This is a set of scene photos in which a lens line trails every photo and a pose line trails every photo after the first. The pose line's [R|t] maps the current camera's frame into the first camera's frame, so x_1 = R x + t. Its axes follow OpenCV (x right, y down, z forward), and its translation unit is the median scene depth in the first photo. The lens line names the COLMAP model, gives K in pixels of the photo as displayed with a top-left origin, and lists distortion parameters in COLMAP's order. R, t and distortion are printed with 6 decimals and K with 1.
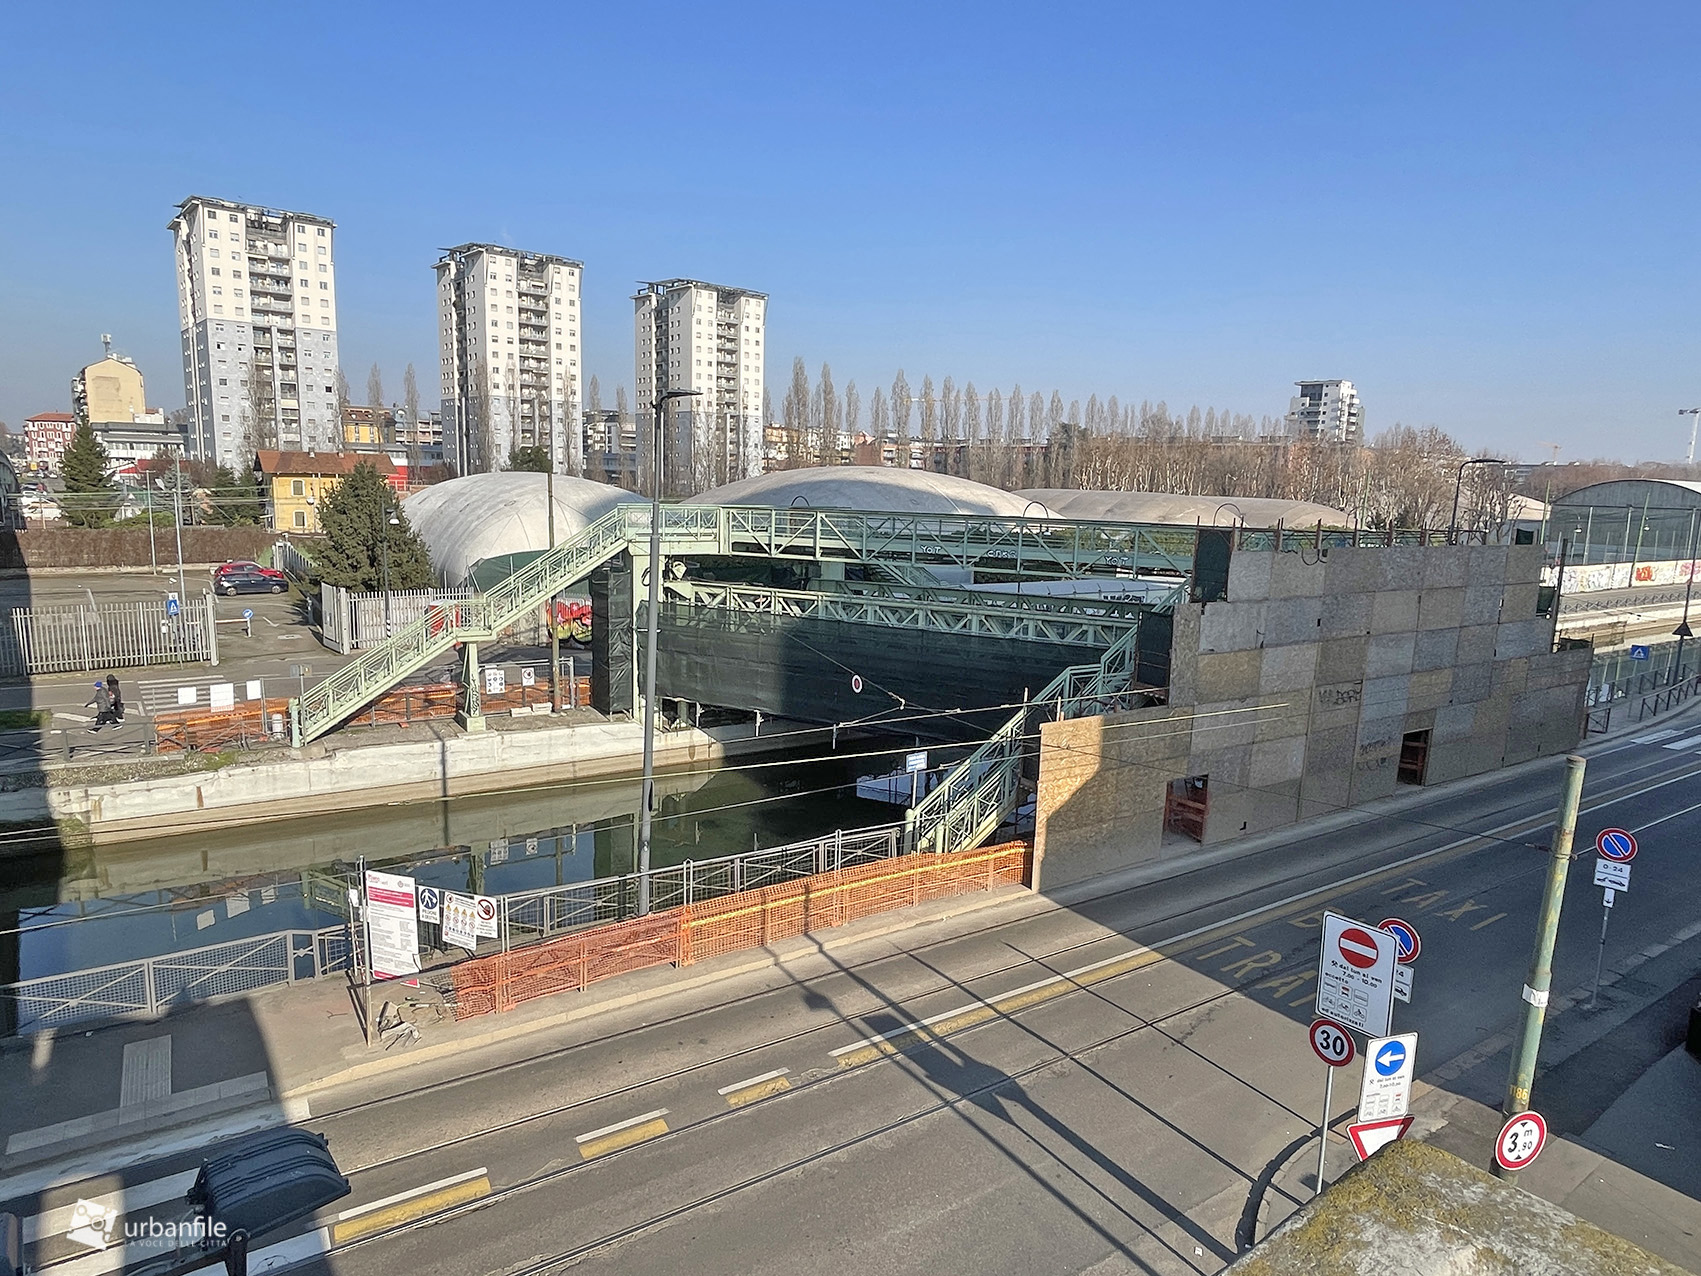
lens RADIAL K [[997.9, 0, 854.3], [0, 997.9, 661.4], [0, 0, 1]] dist [-0.015425, -0.000740]
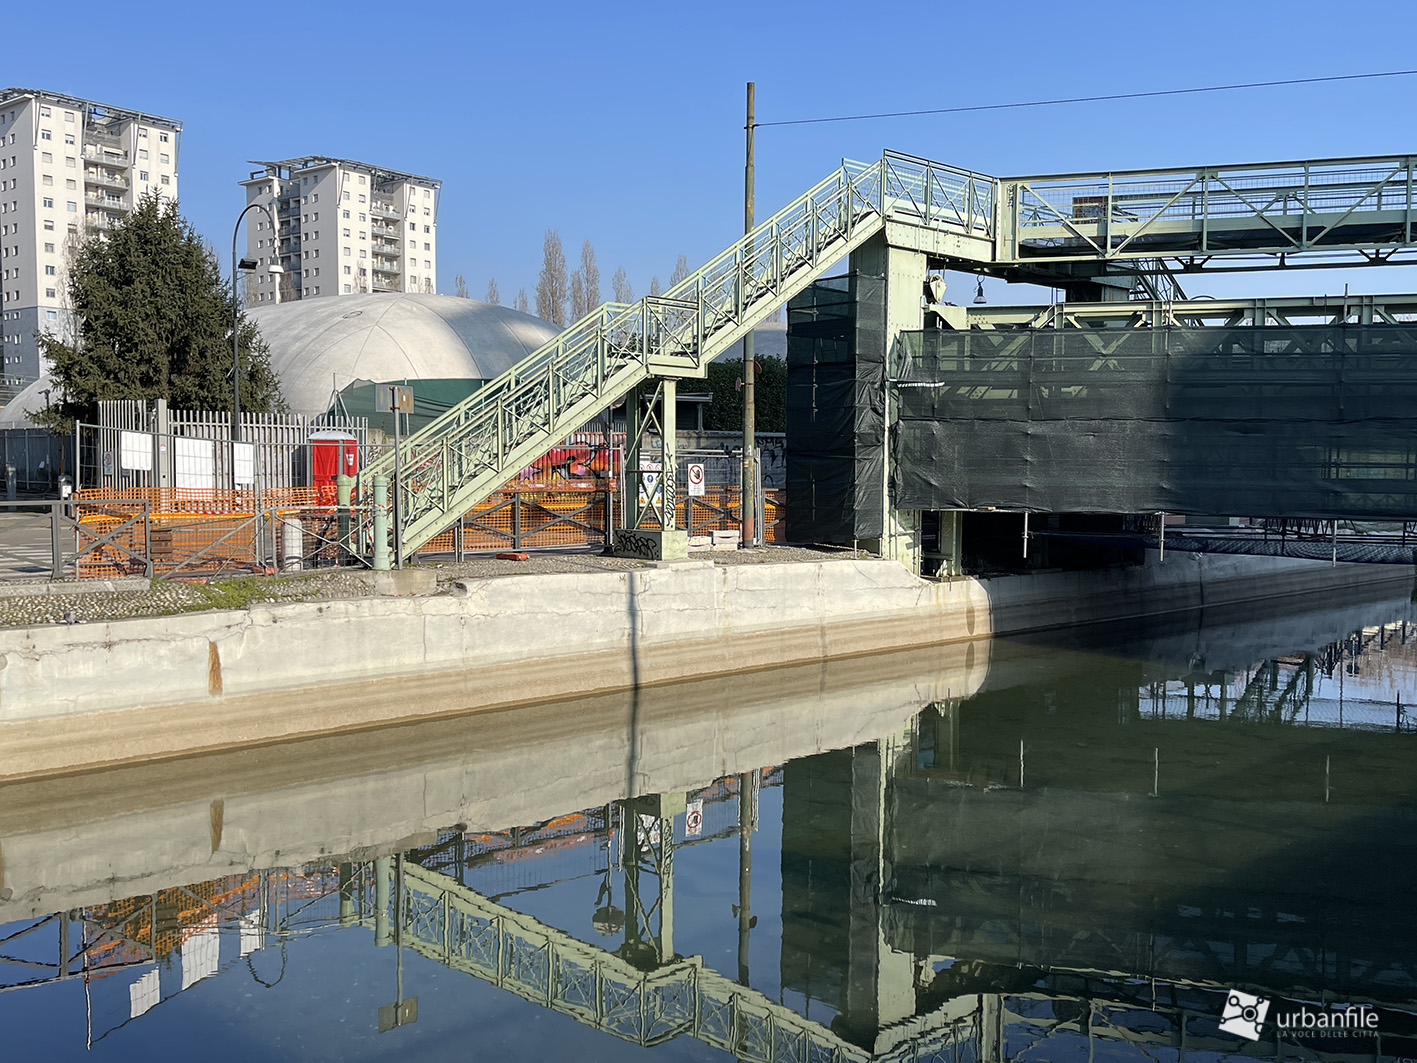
lens RADIAL K [[1336.4, 0, 790.6], [0, 1336.4, 529.4], [0, 0, 1]] dist [0.050124, -0.018302]
pose [[0.983962, -0.035846, 0.174737, -0.384711], [0.054655, 0.993069, -0.104049, 0.112266], [-0.169796, 0.111930, 0.979102, 0.293325]]
